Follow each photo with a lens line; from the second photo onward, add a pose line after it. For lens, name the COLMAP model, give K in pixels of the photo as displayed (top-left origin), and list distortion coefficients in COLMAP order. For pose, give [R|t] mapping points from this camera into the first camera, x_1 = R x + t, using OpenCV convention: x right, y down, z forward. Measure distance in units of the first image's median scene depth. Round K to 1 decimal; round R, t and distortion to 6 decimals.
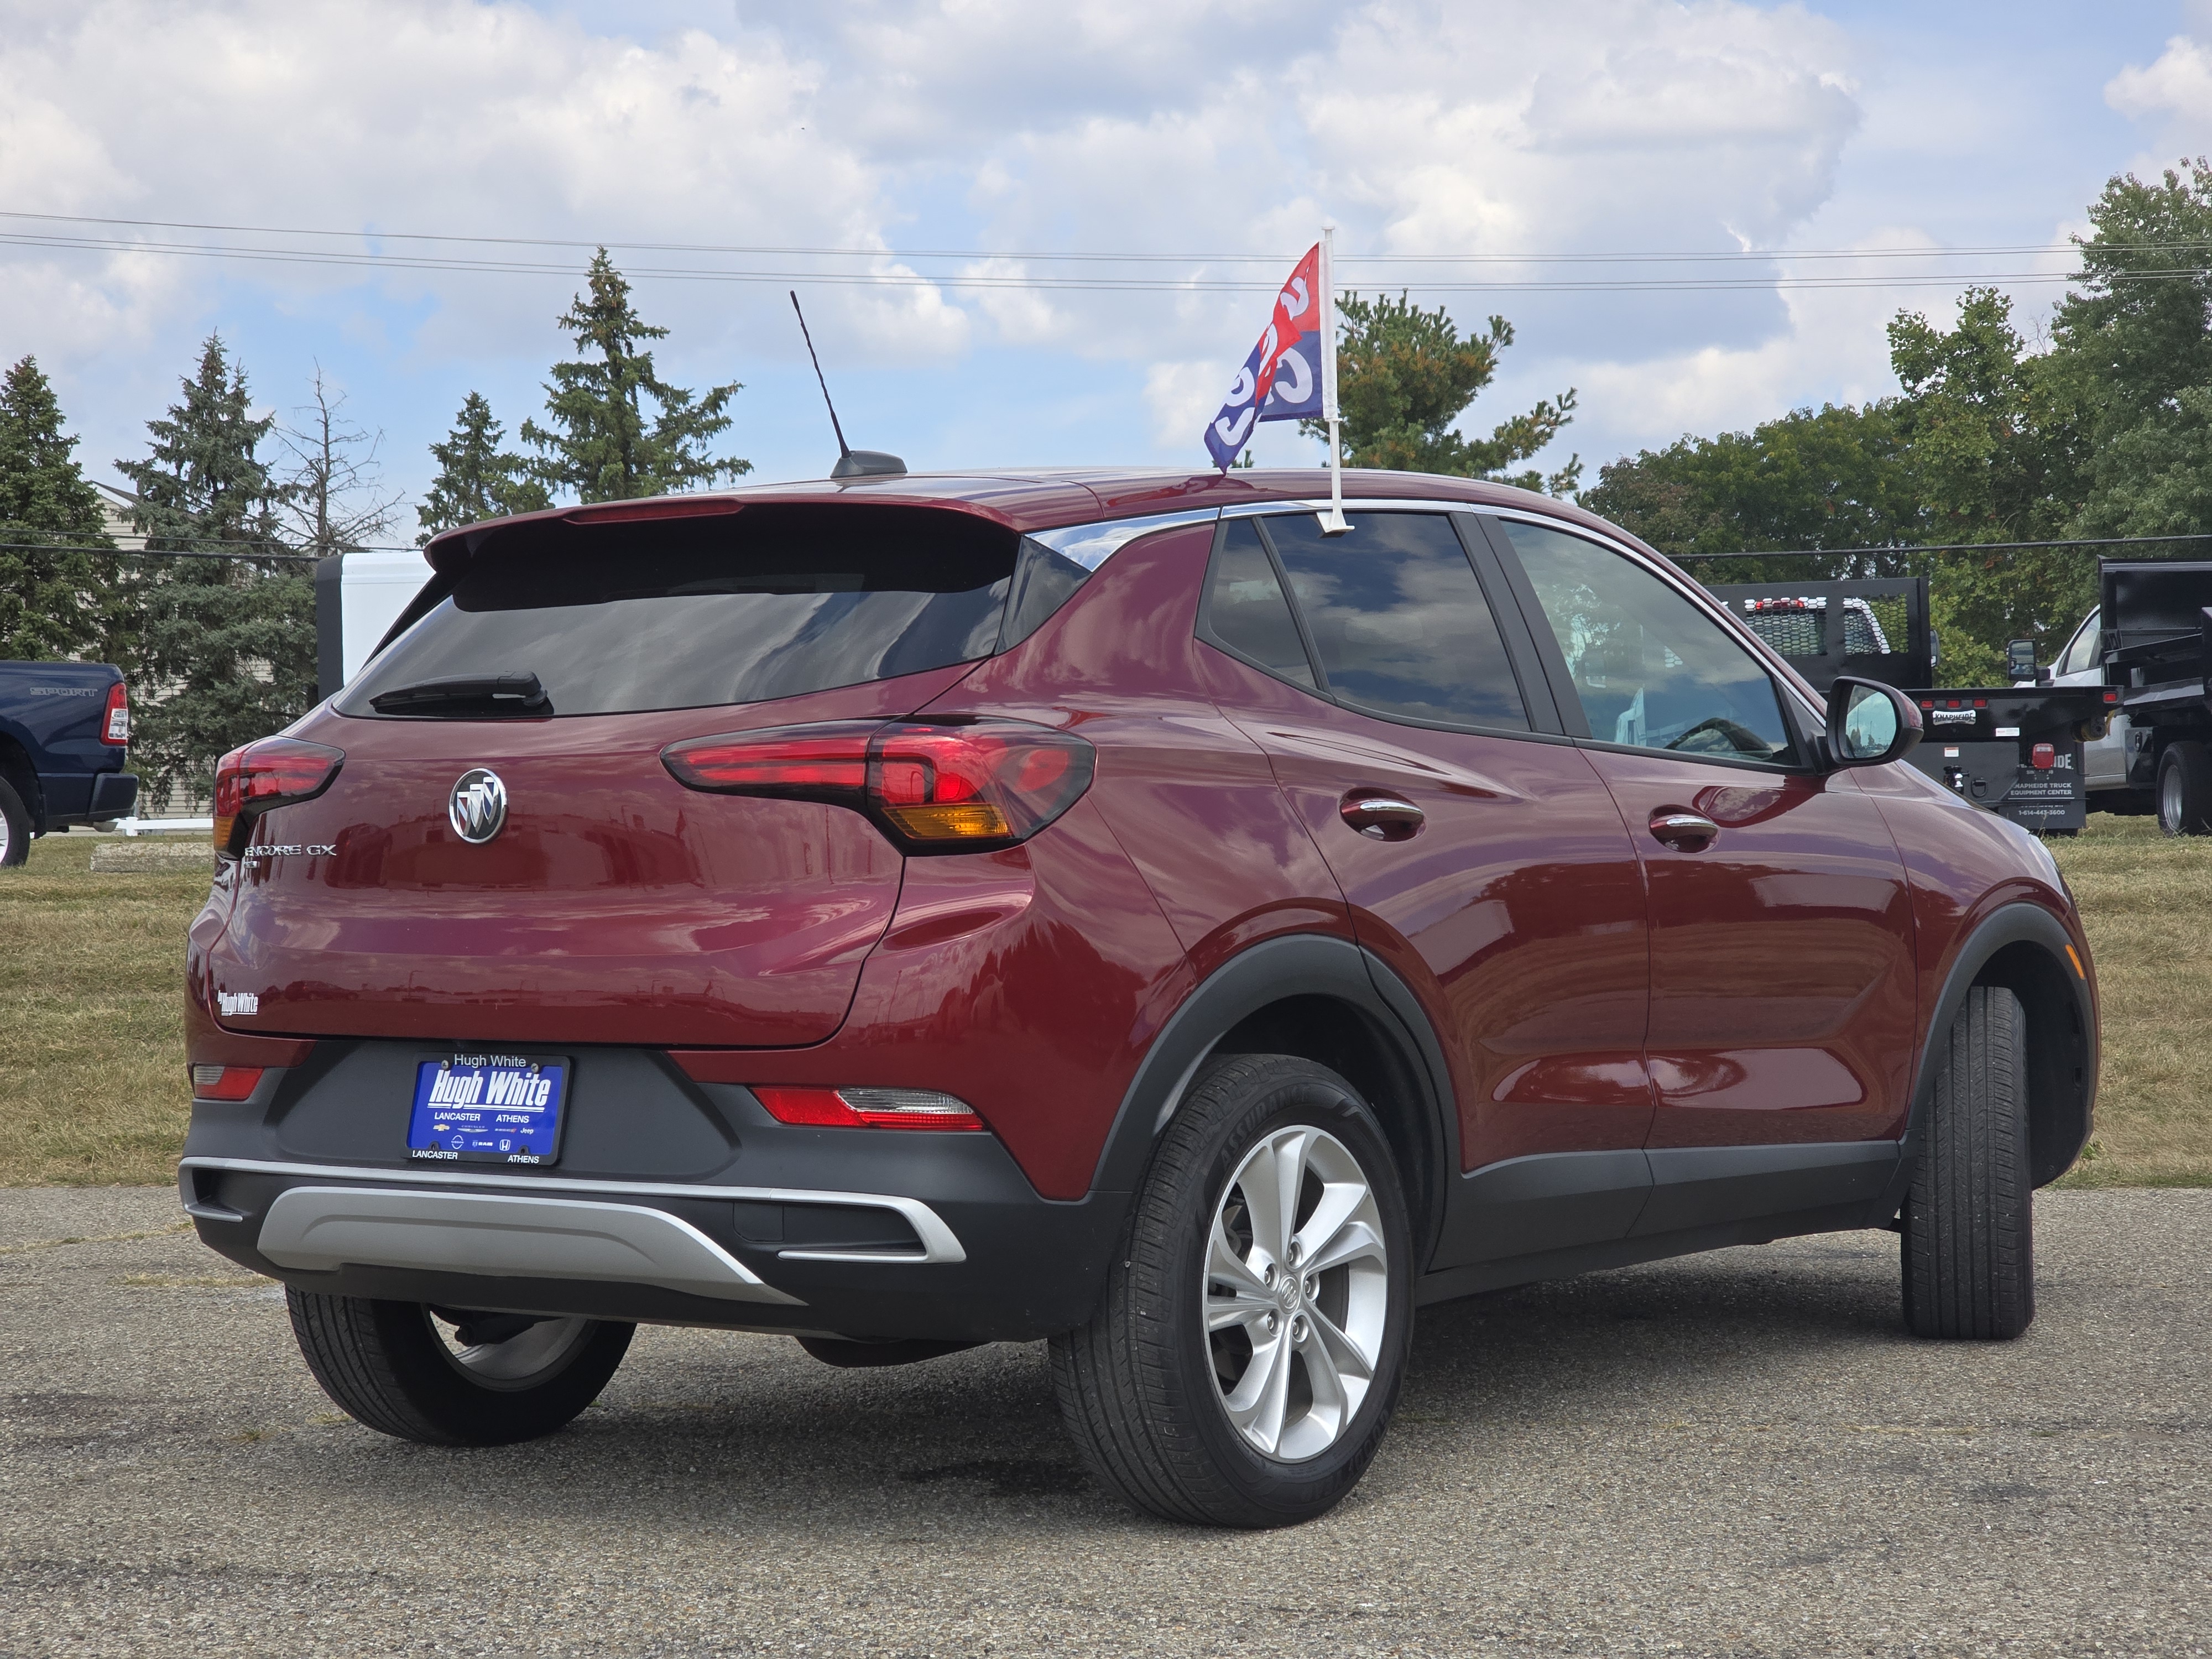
lens RADIAL K [[4310.4, 0, 1106.0], [0, 4310.4, 829.5], [0, 0, 1]] dist [-0.557605, 4.753686]
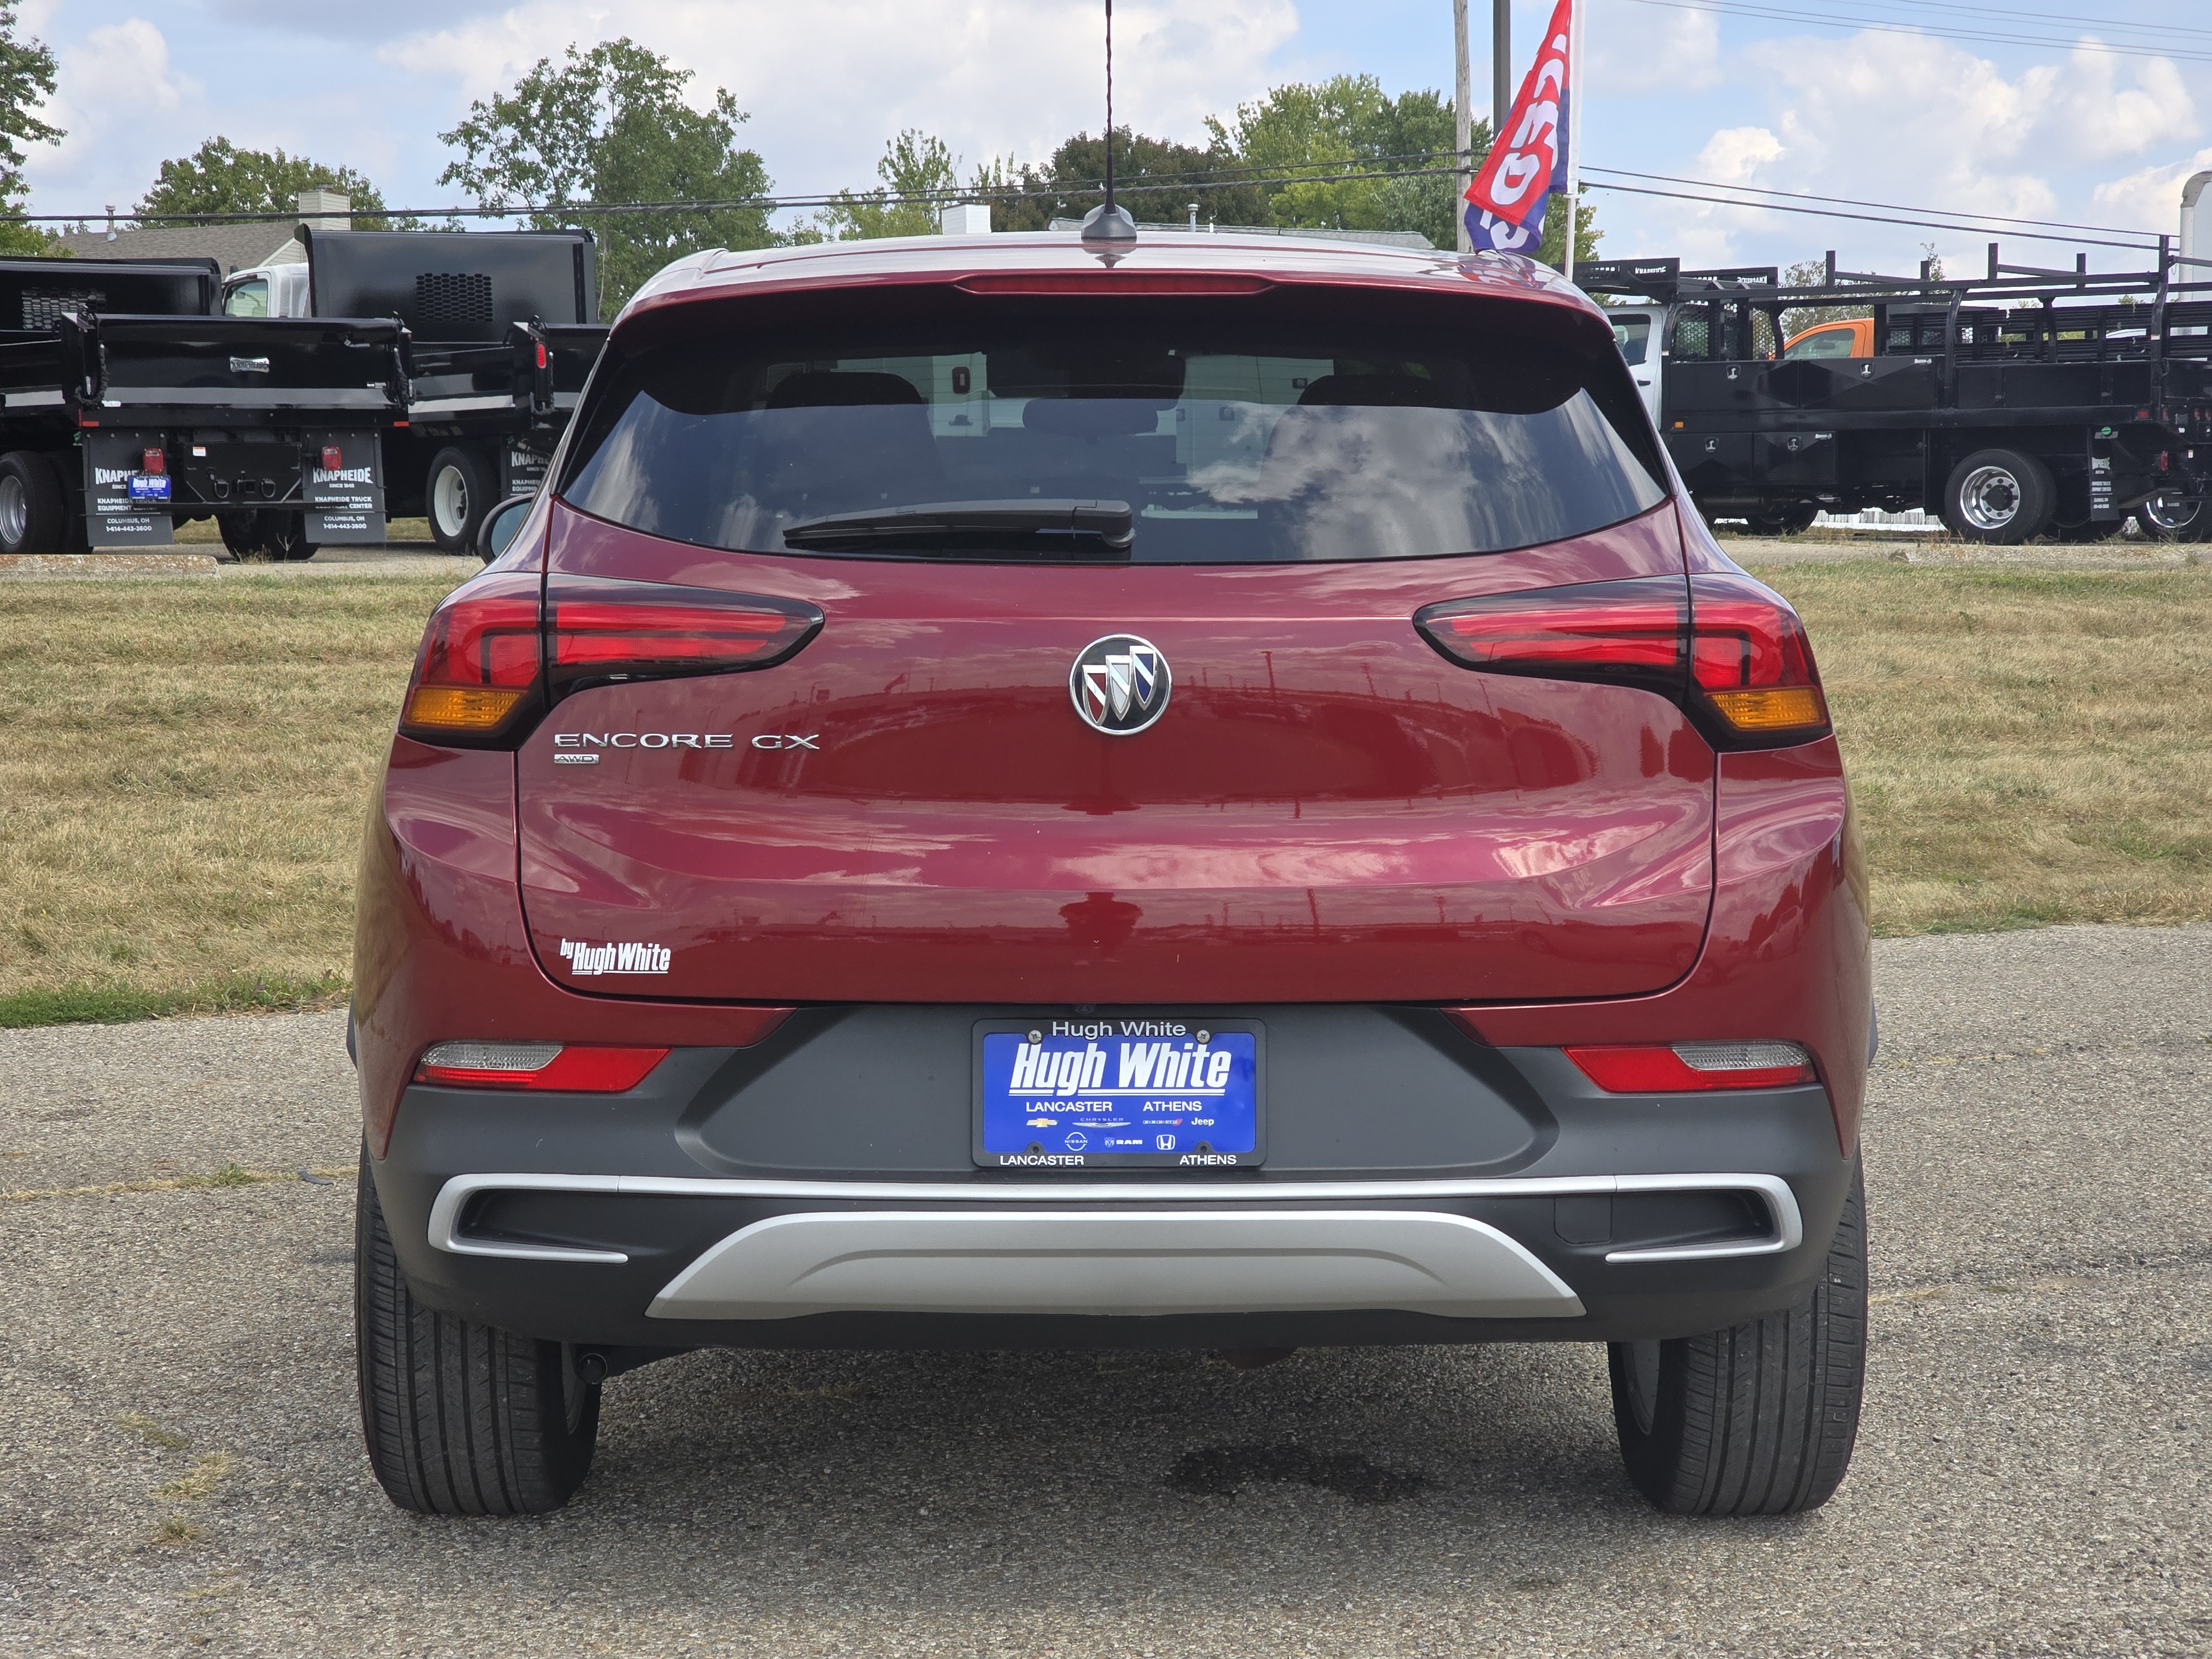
lens RADIAL K [[4310.4, 0, 1106.0], [0, 4310.4, 829.5], [0, 0, 1]] dist [-0.557605, 4.753686]
pose [[0.809990, -0.031931, 0.585574, -0.583571], [-0.011417, 0.997469, 0.070184, -0.032657], [-0.586333, -0.063534, 0.807575, 0.402475]]
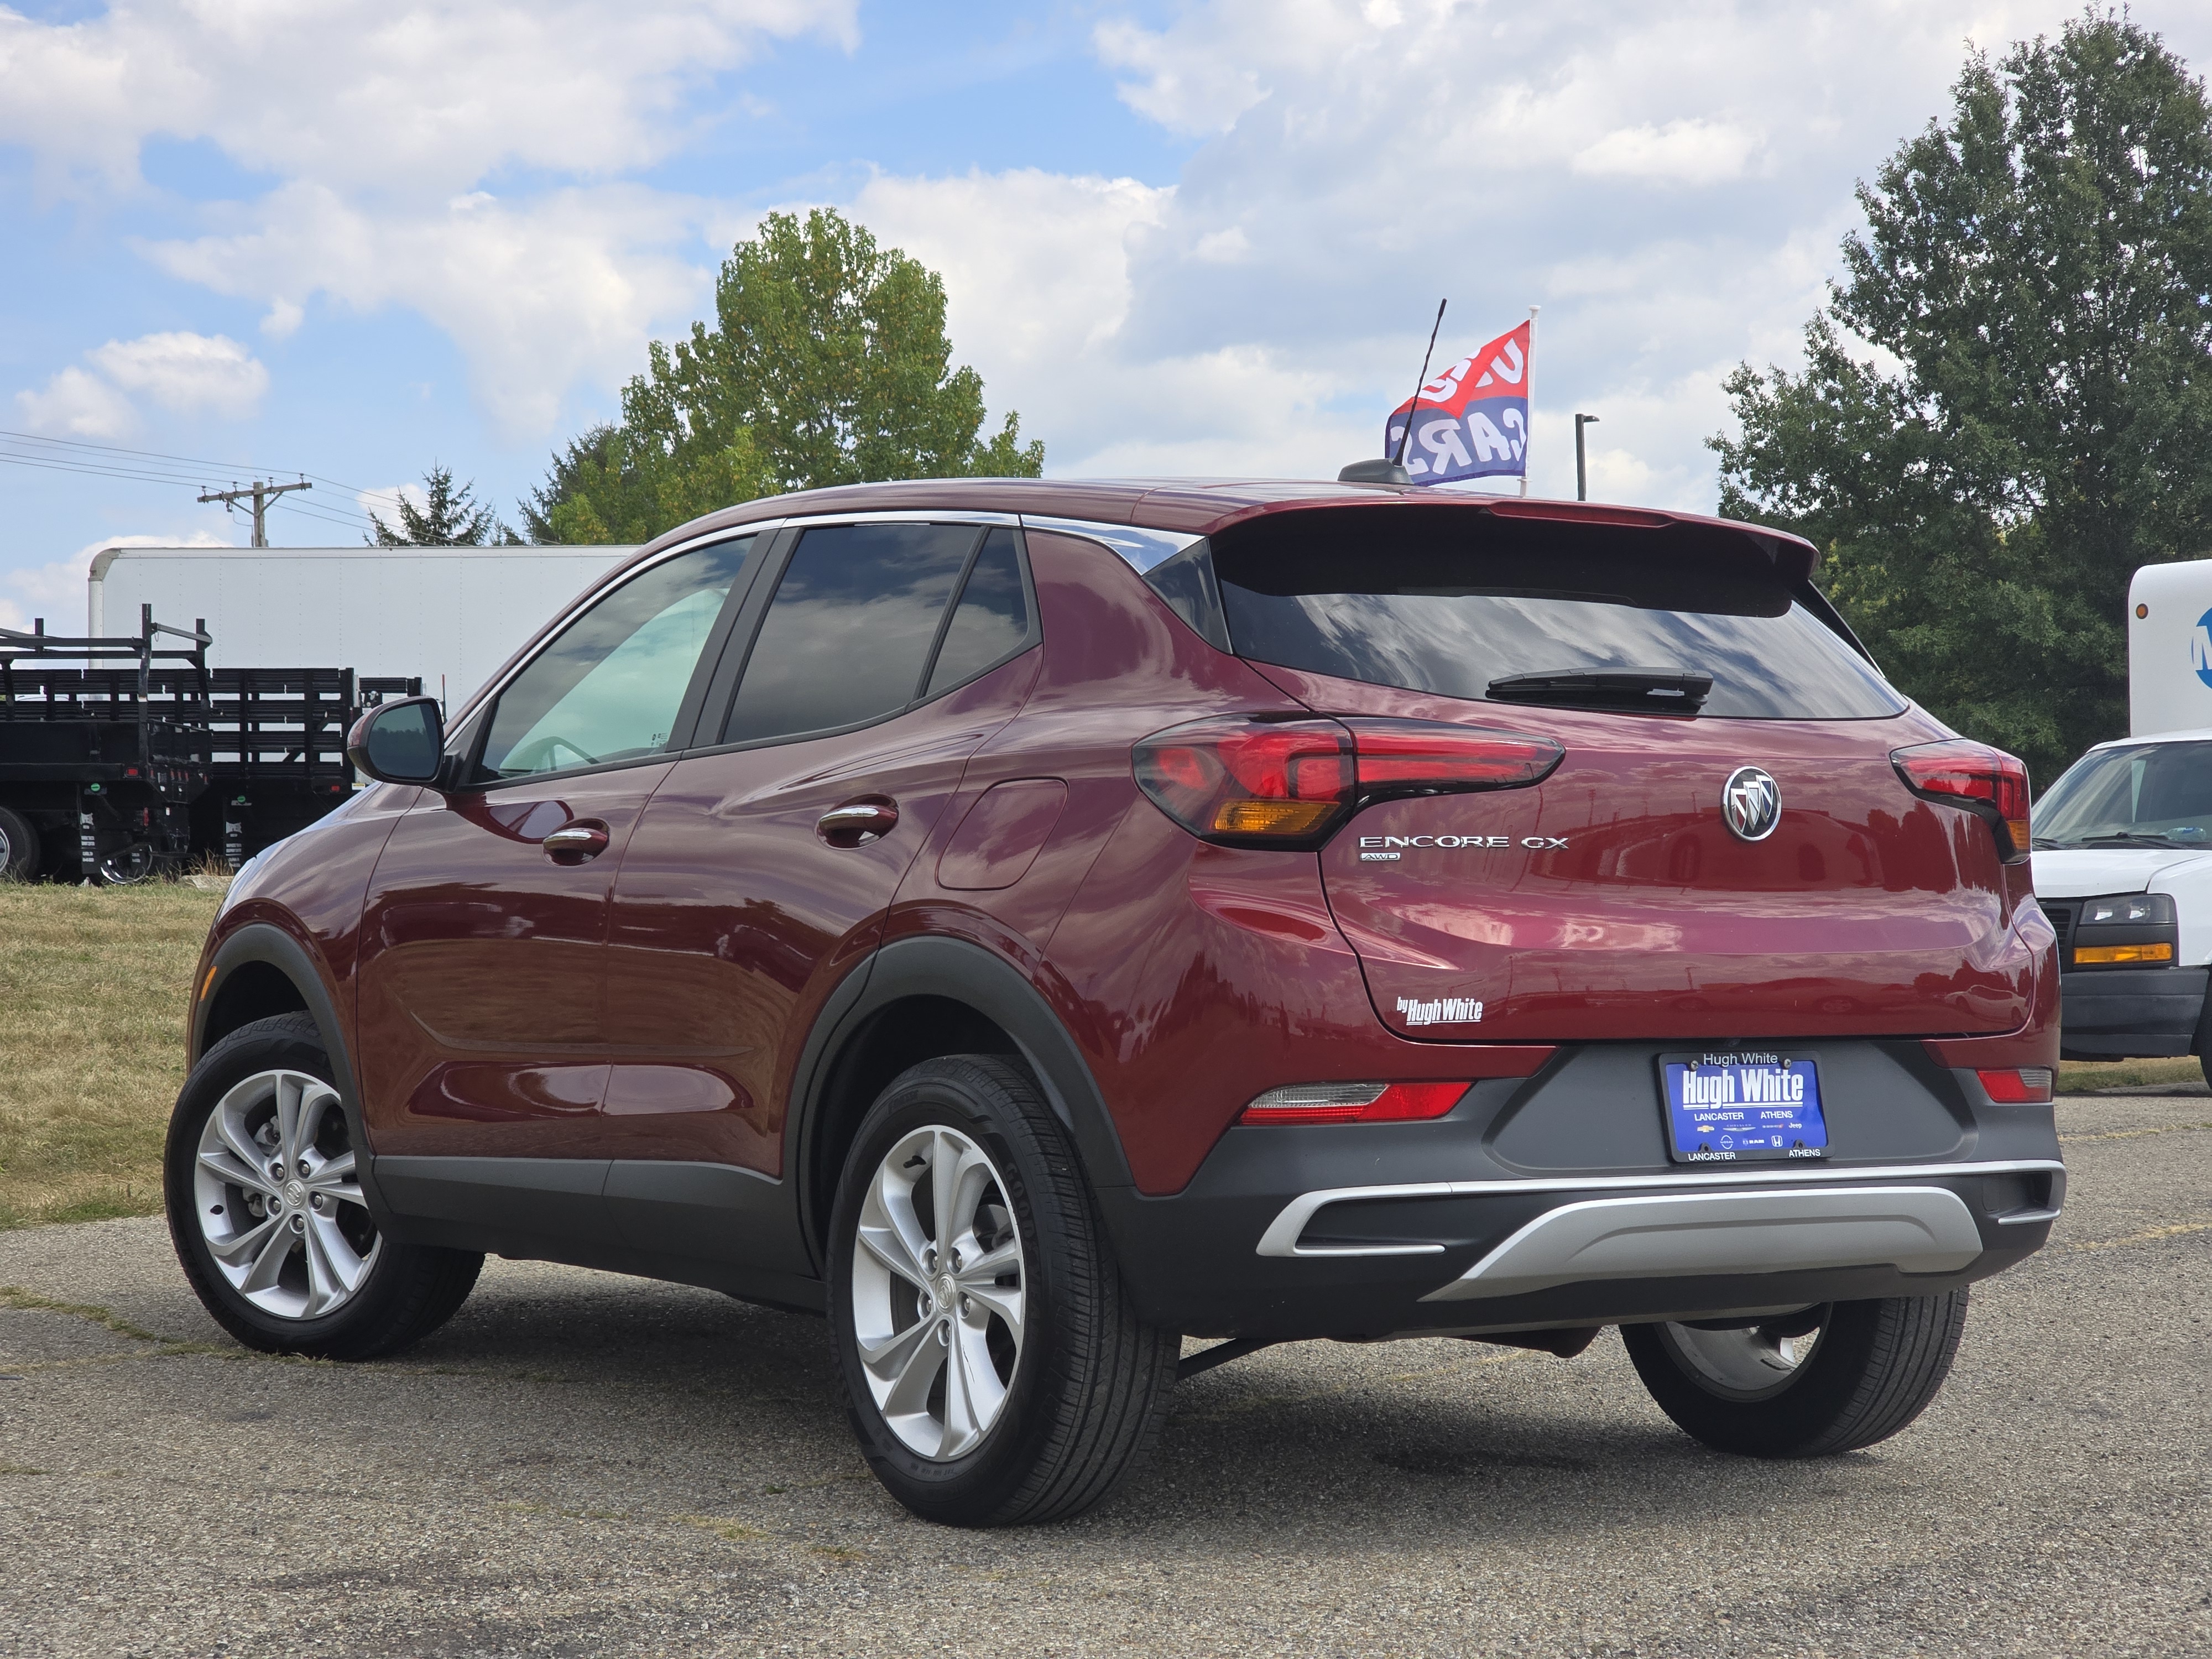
lens RADIAL K [[4310.4, 0, 1106.0], [0, 4310.4, 829.5], [0, 0, 1]] dist [-0.557605, 4.753686]
pose [[0.371751, 0.032065, 0.927778, -1.130649], [-0.014022, 0.999483, -0.028925, 0.031609], [-0.928227, -0.002256, 0.372009, 0.769104]]
